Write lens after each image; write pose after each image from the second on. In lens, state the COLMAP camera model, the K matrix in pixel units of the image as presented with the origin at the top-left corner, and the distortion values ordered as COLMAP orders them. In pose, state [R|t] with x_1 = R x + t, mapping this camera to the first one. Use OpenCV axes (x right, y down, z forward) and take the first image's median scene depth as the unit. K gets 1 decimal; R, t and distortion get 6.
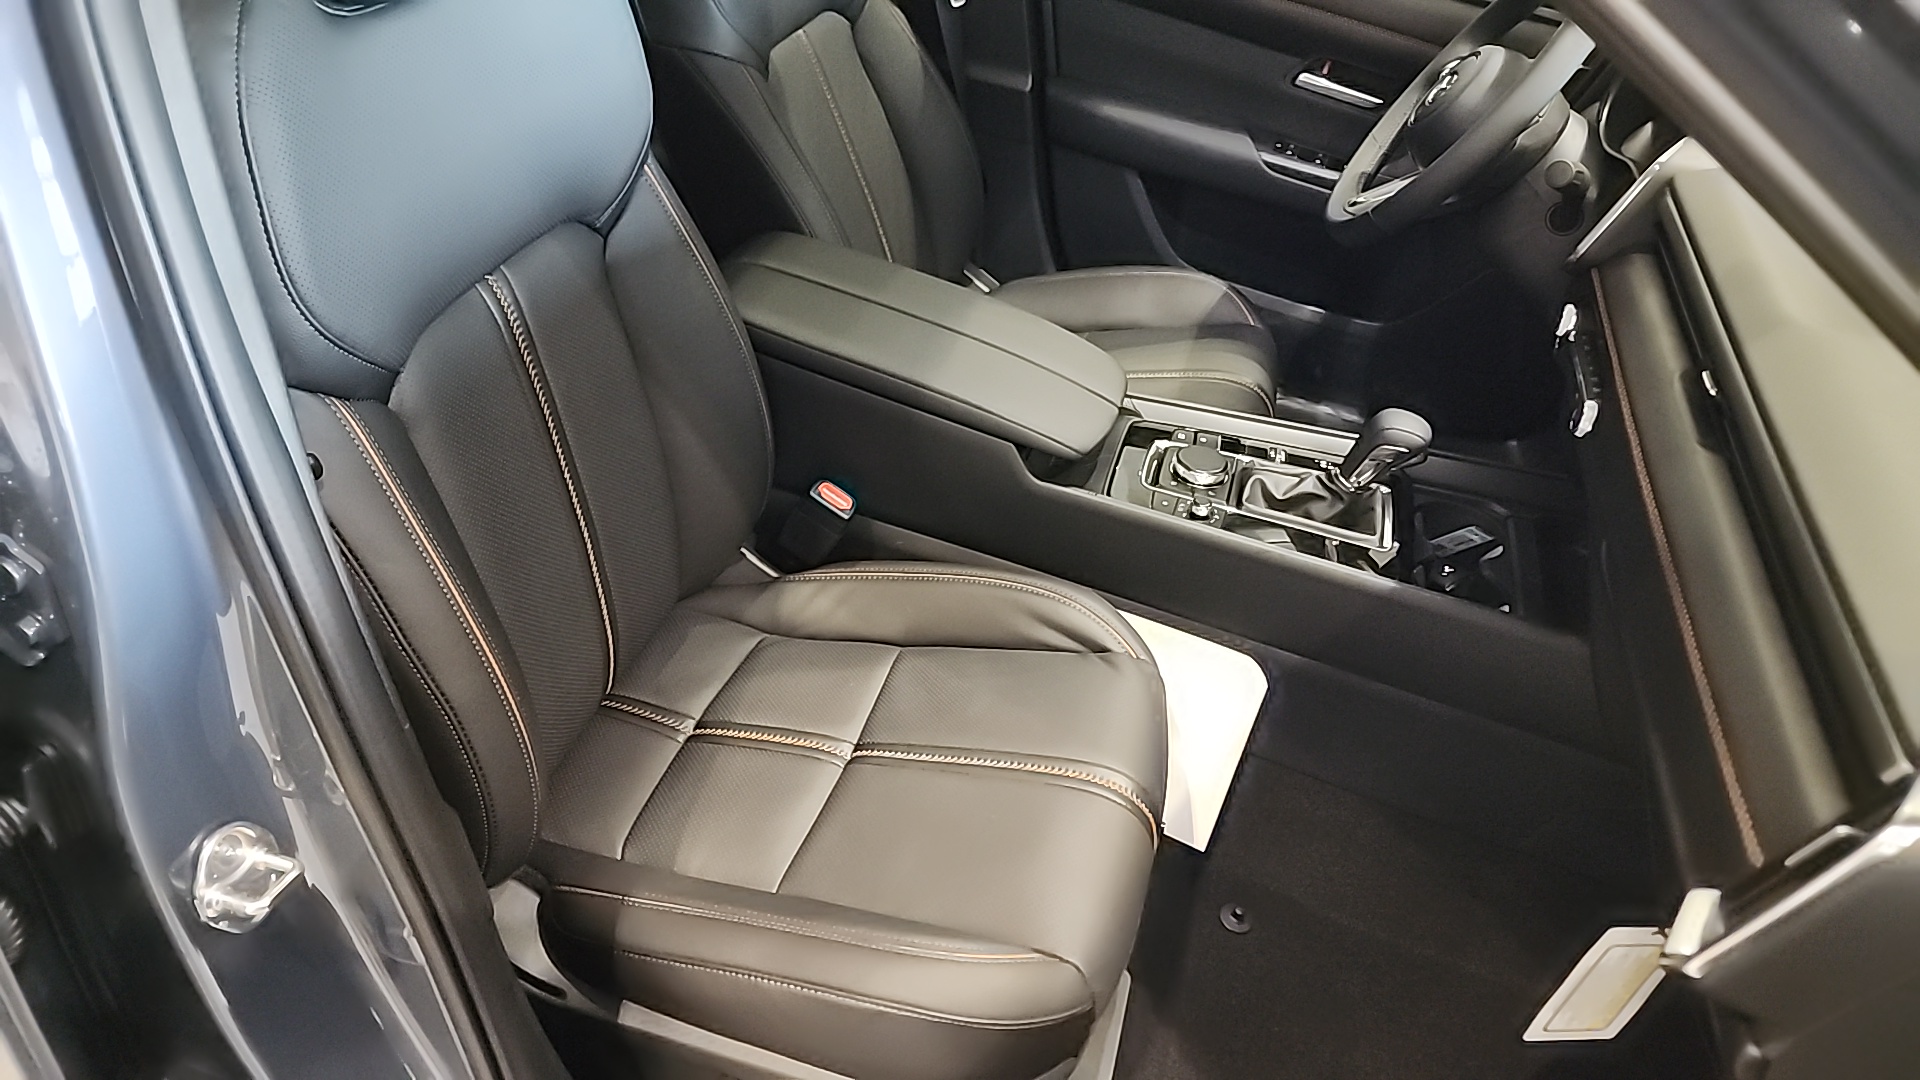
lens RADIAL K [[1275.9, 0, 933.0], [0, 1275.9, 551.9], [0, 0, 1]] dist [0.078022, -0.058892]
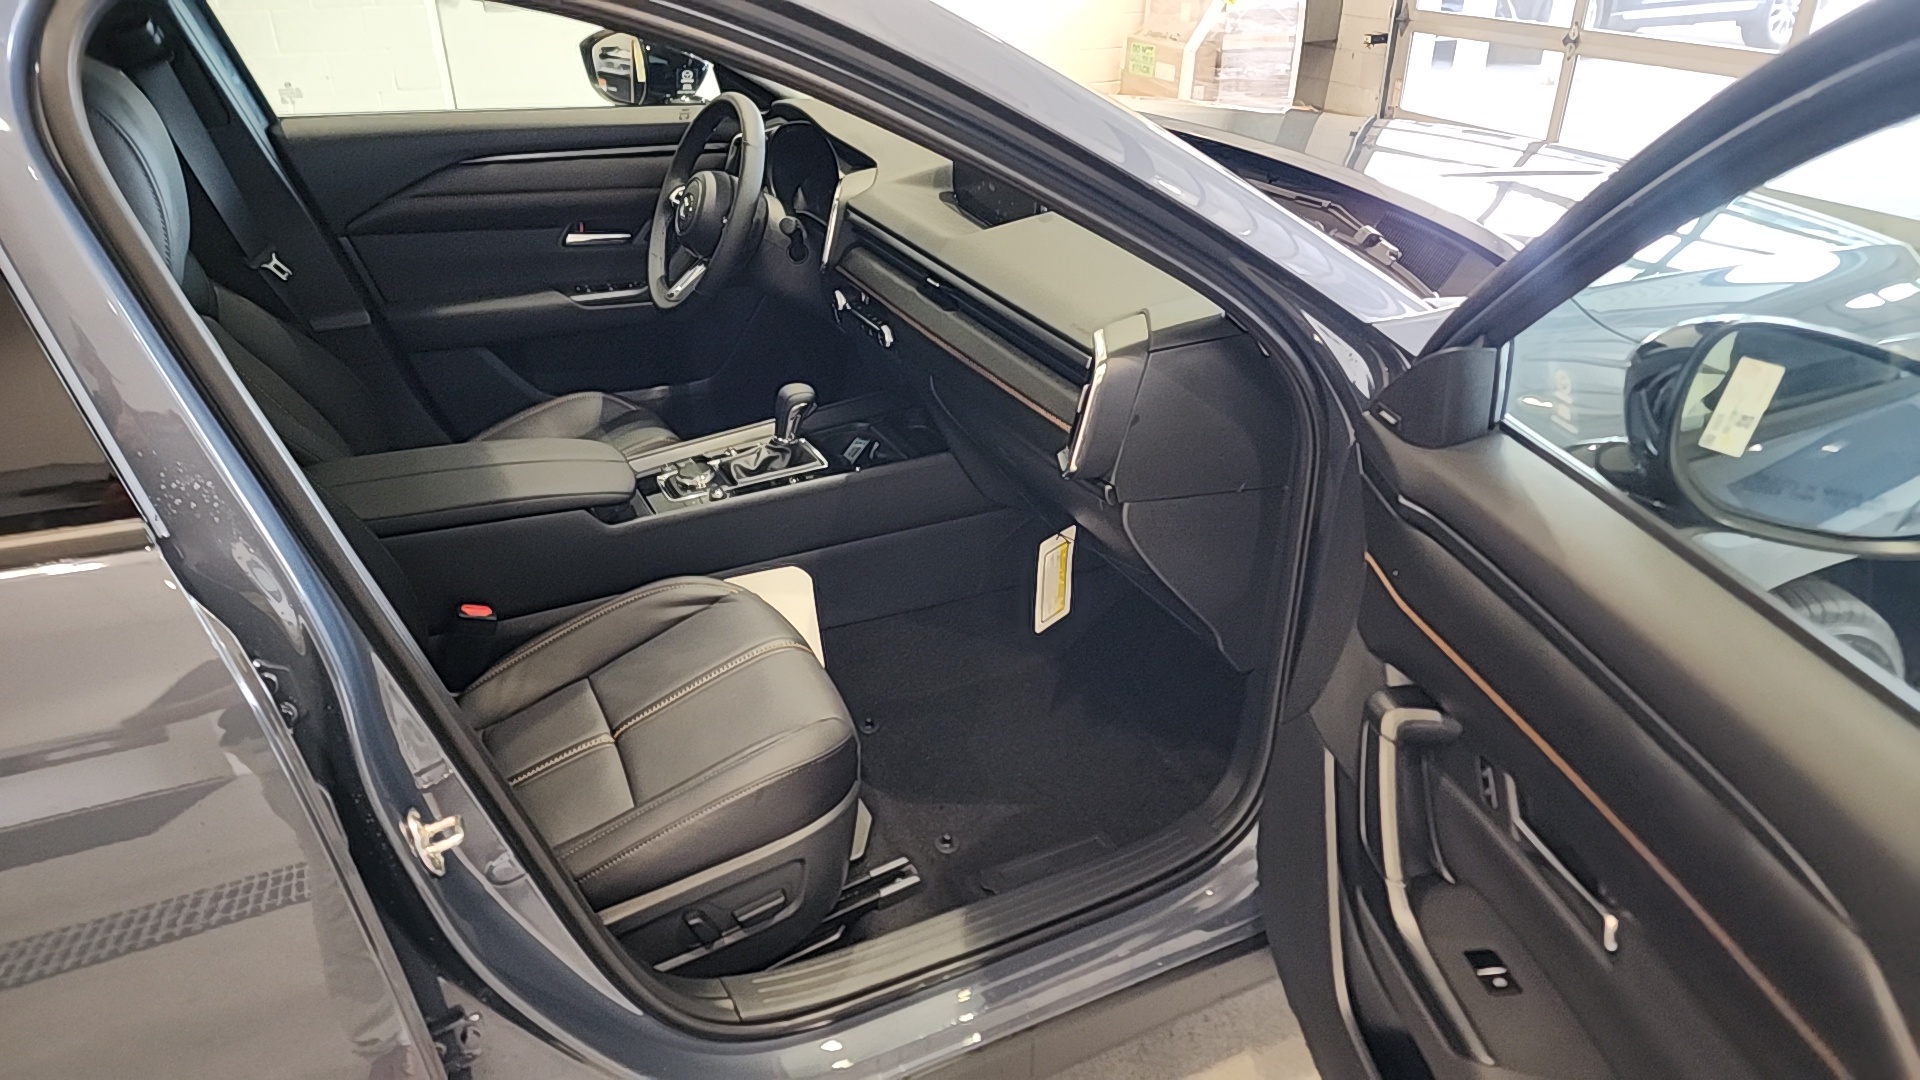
lens RADIAL K [[1278.2, 0, 972.5], [0, 1278.2, 532.6], [0, 0, 1]] dist [0.081891, -0.068296]
pose [[0.724848, -0.452758, 0.519236, -0.366217], [0.517386, 0.855426, 0.023640, 0.122055], [-0.454871, 0.251510, 0.854304, -0.399907]]
